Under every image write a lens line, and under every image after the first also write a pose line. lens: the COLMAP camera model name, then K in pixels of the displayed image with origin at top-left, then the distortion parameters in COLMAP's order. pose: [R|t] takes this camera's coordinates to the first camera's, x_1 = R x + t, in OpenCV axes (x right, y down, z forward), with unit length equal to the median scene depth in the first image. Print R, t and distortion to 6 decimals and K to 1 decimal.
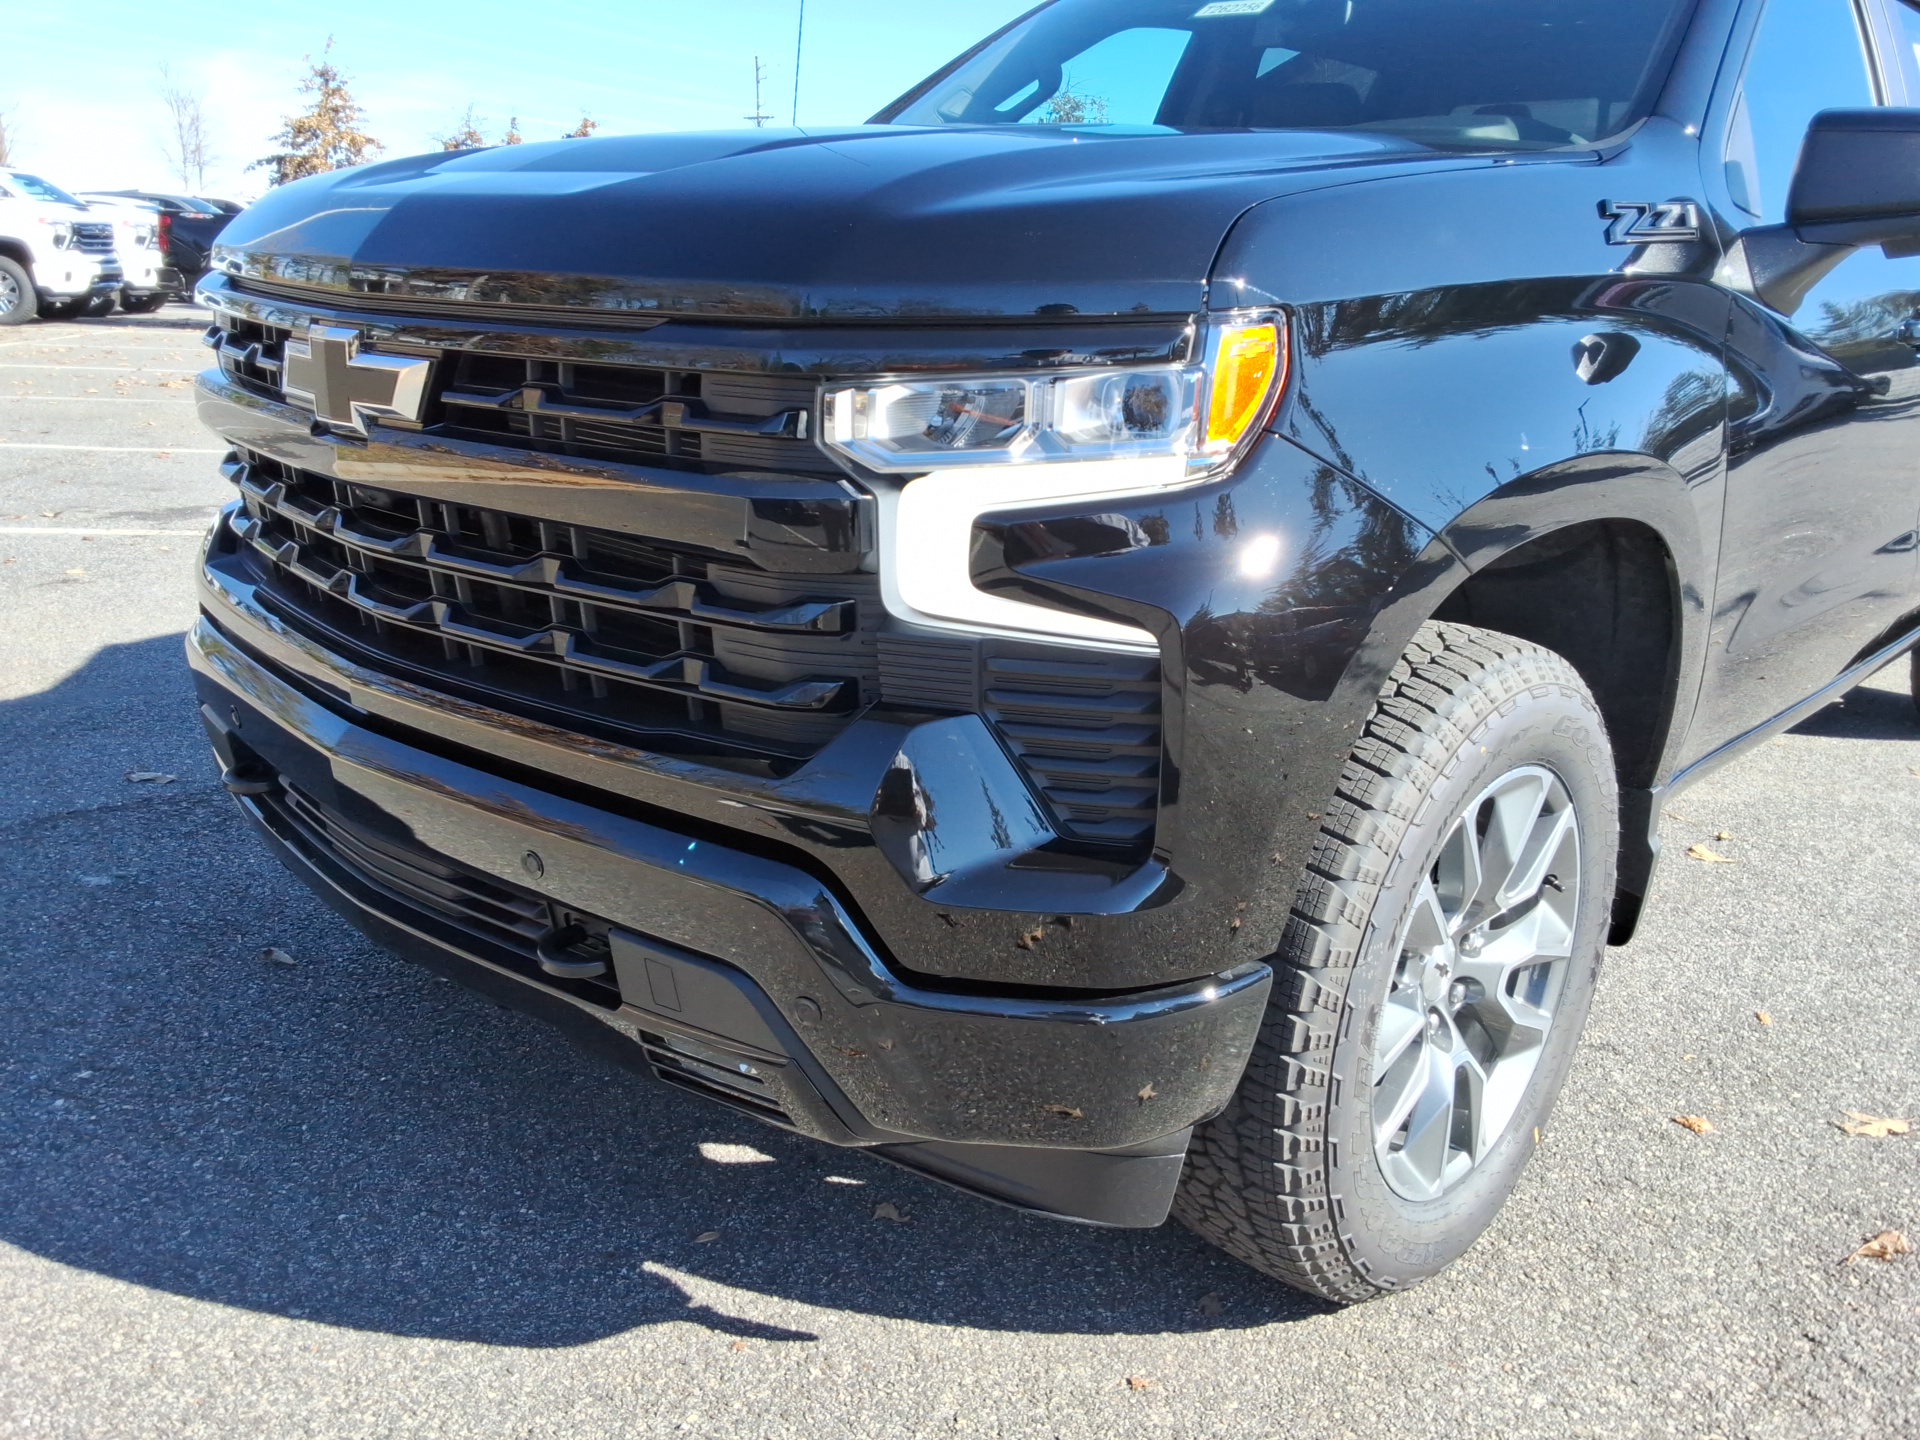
lens RADIAL K [[1532.3, 0, 976.1], [0, 1532.3, 702.4], [0, 0, 1]] dist [0.117046, -0.181480]
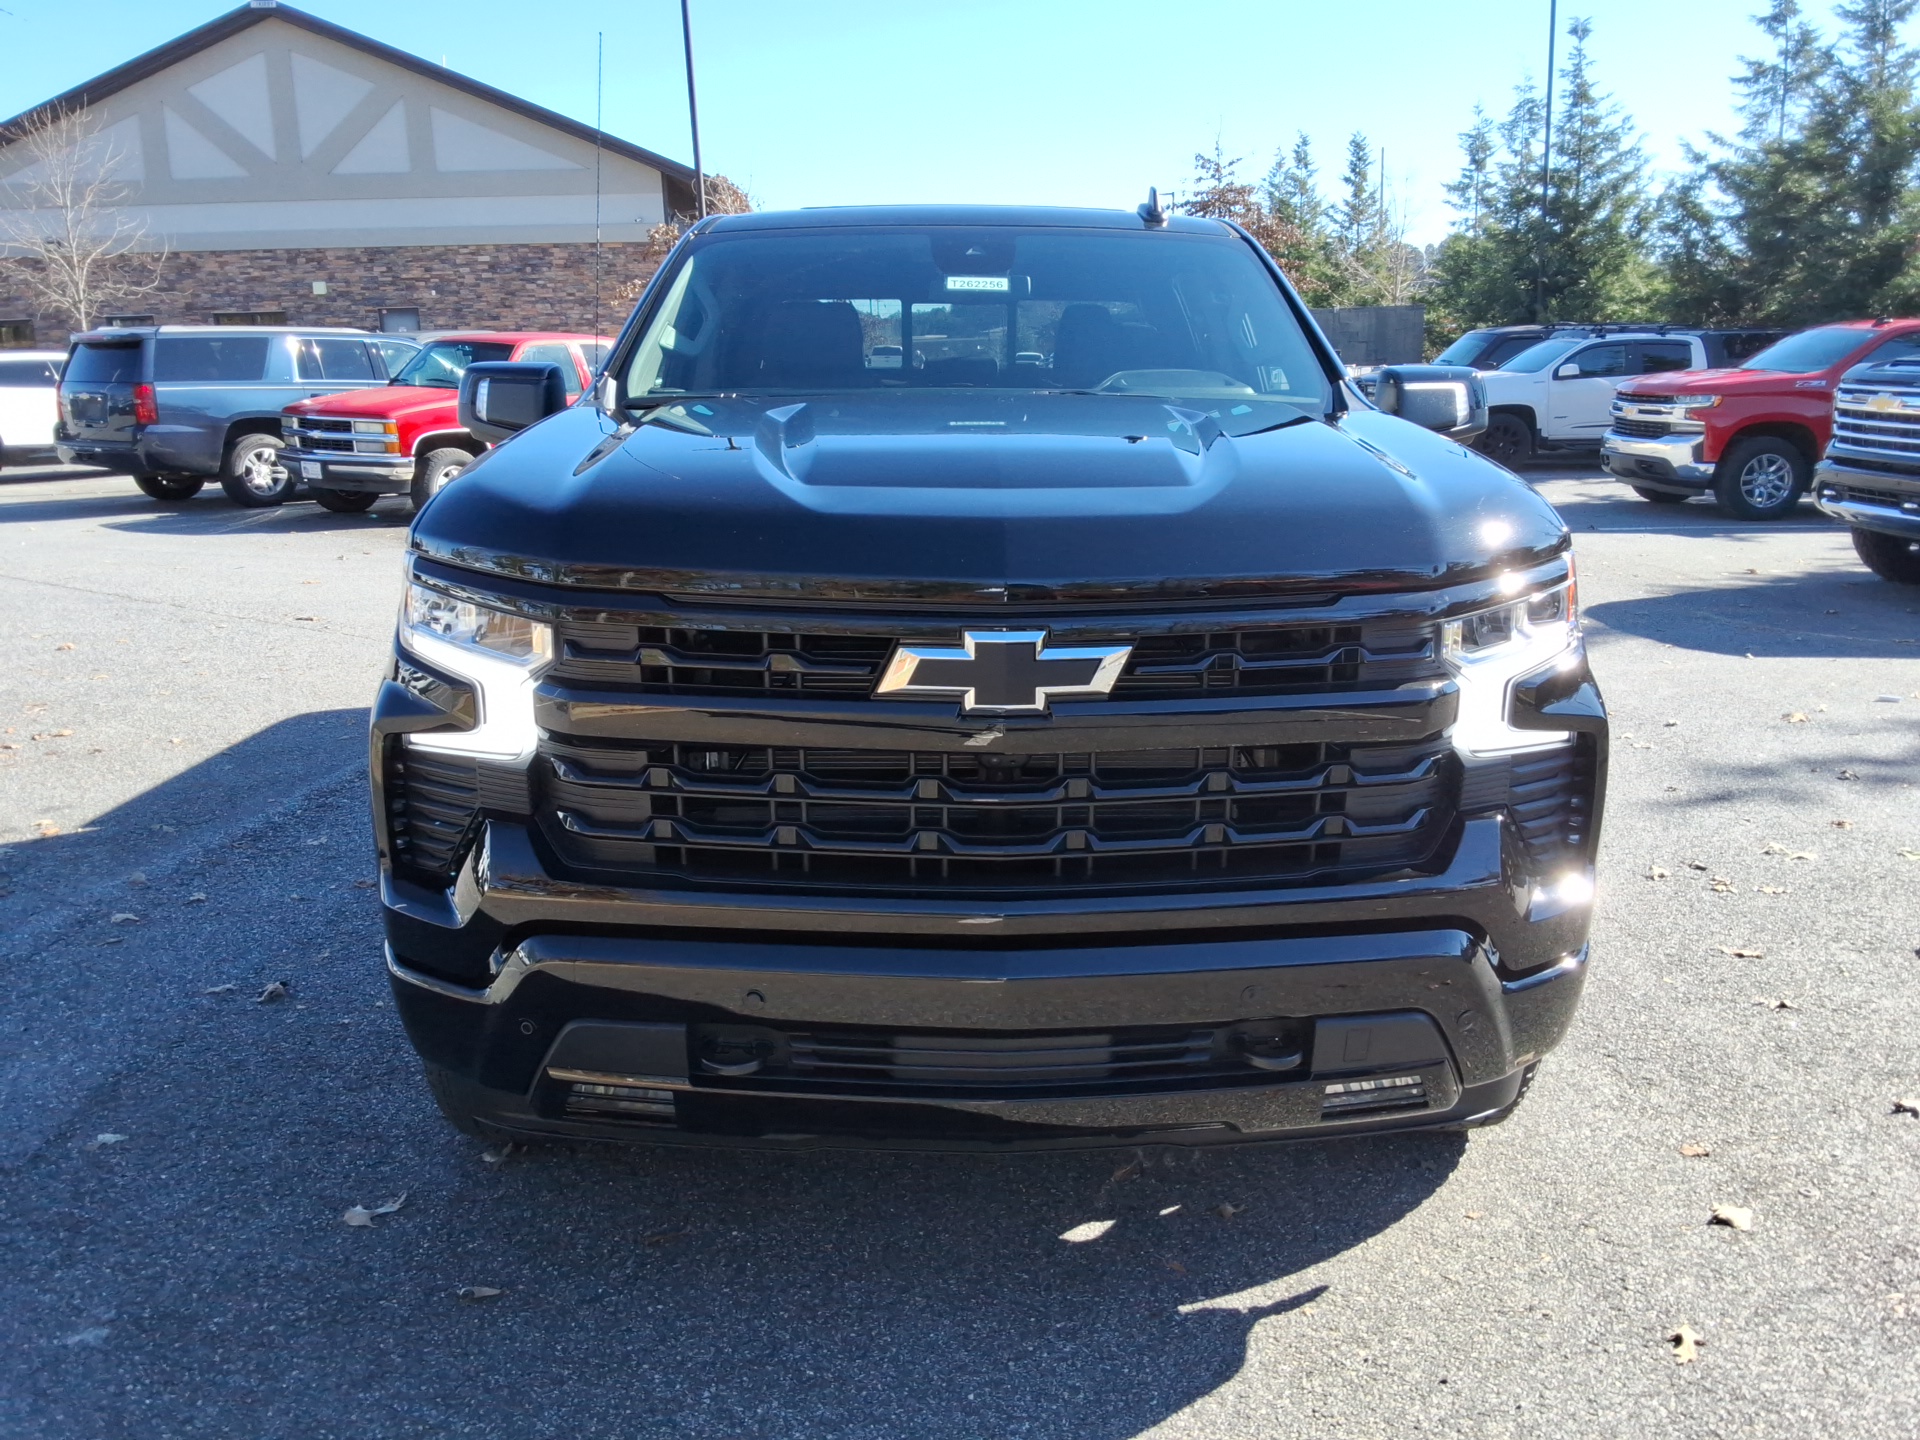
lens RADIAL K [[1532.3, 0, 974.3], [0, 1532.3, 696.8], [0, 0, 1]] dist [0.117046, -0.181480]
pose [[0.717407, -0.182468, 0.672334, -1.166698], [0.217568, 0.975501, 0.032593, -0.218754], [-0.661809, 0.122895, 0.739530, 0.116322]]
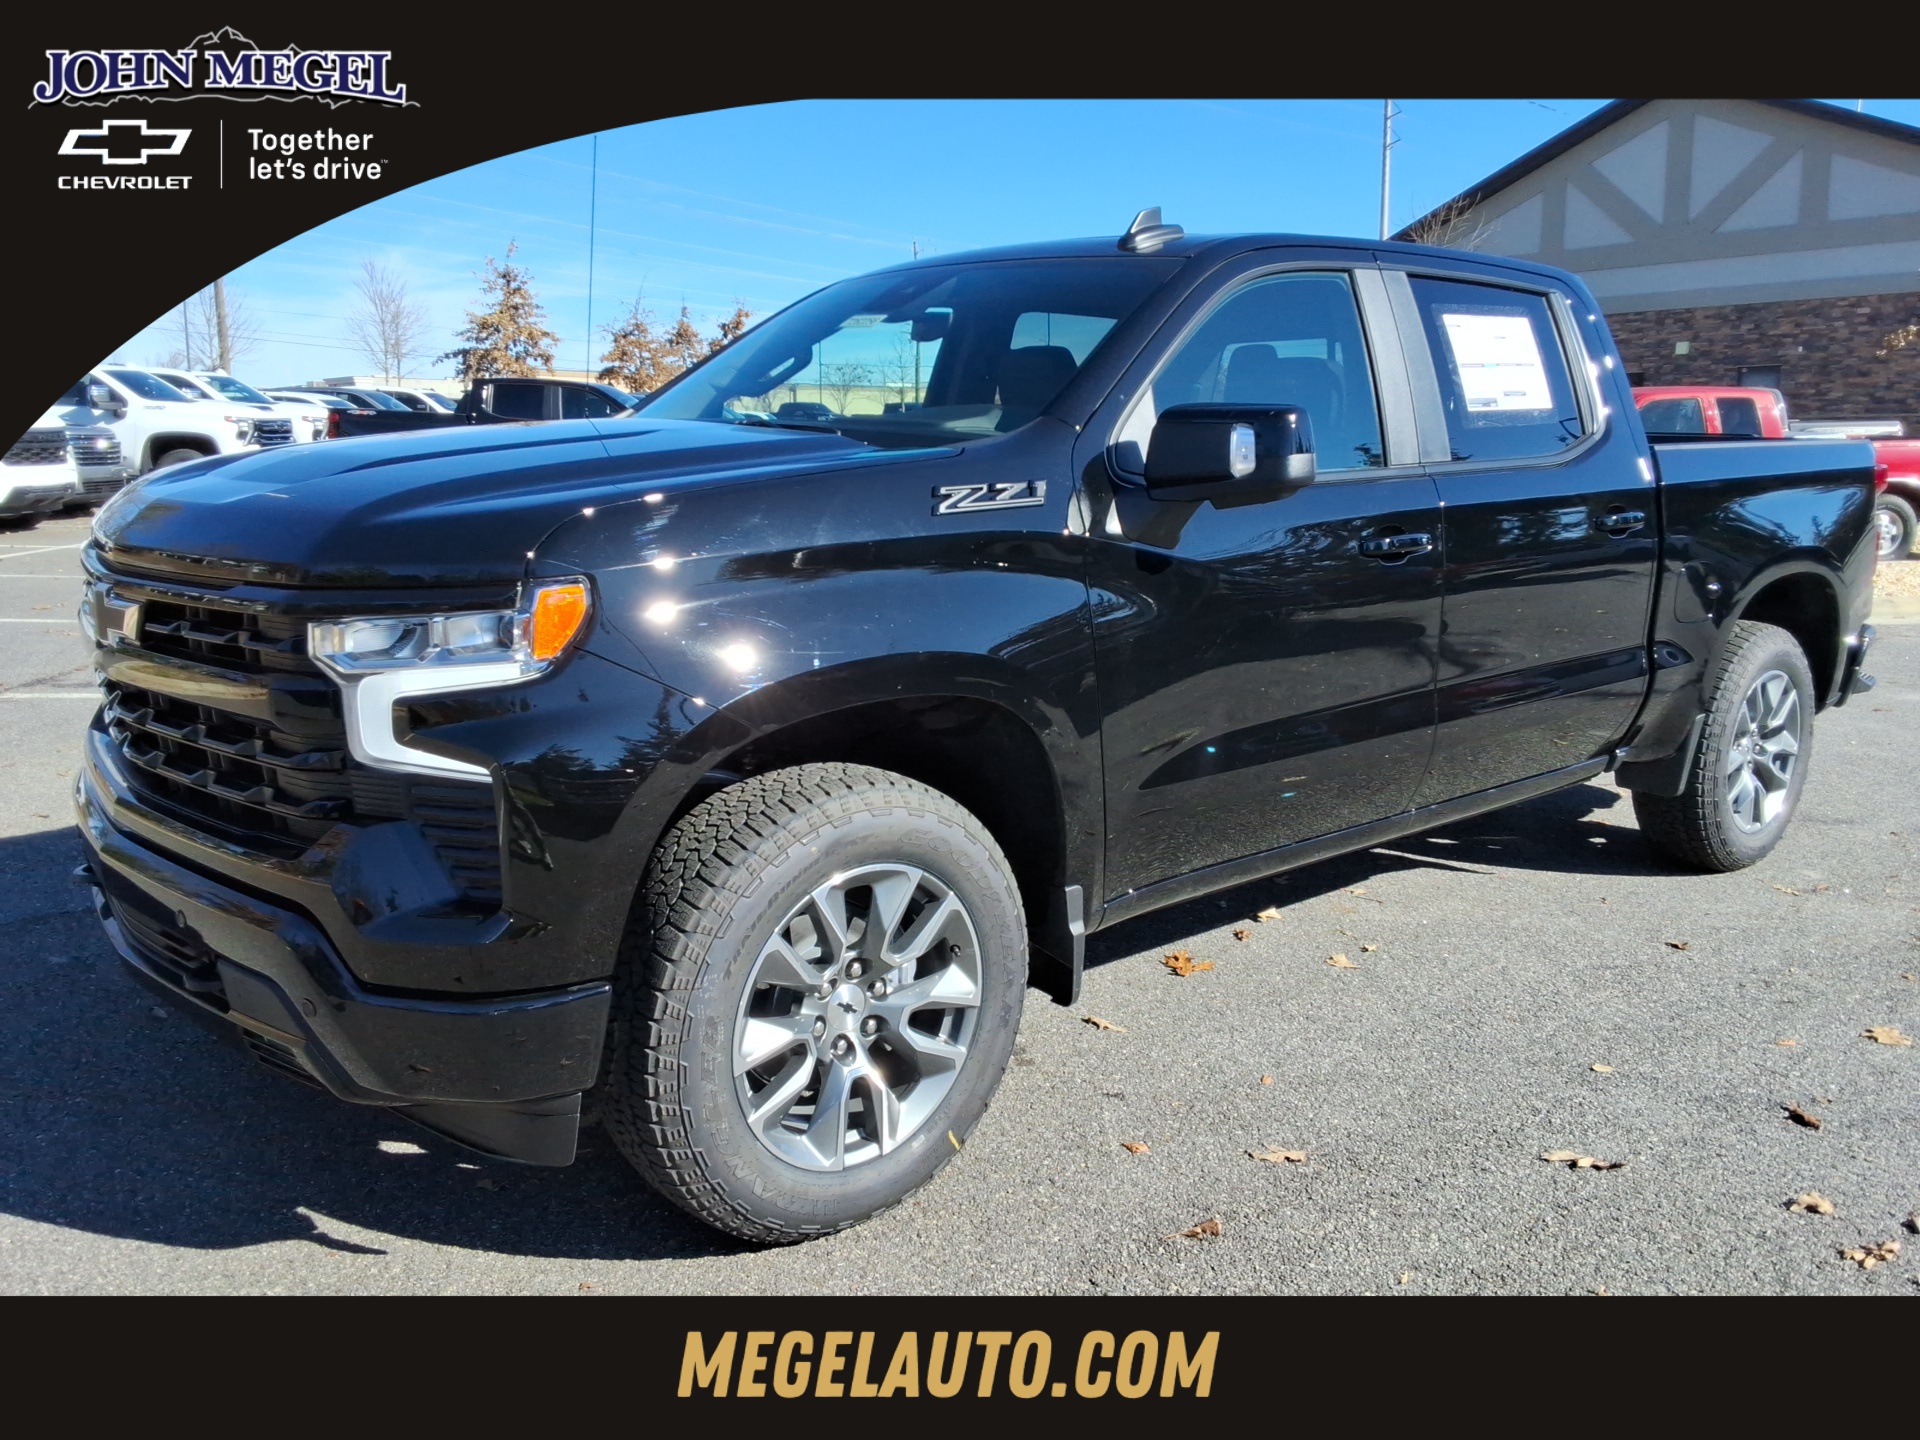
lens RADIAL K [[1532.3, 0, 968.7], [0, 1532.3, 704.1], [0, 0, 1]] dist [0.117046, -0.181480]
pose [[0.994305, -0.004973, -0.106452, 0.602636], [-0.005465, 0.995217, -0.097540, 0.033227], [0.106428, 0.097567, 0.989522, -0.449597]]
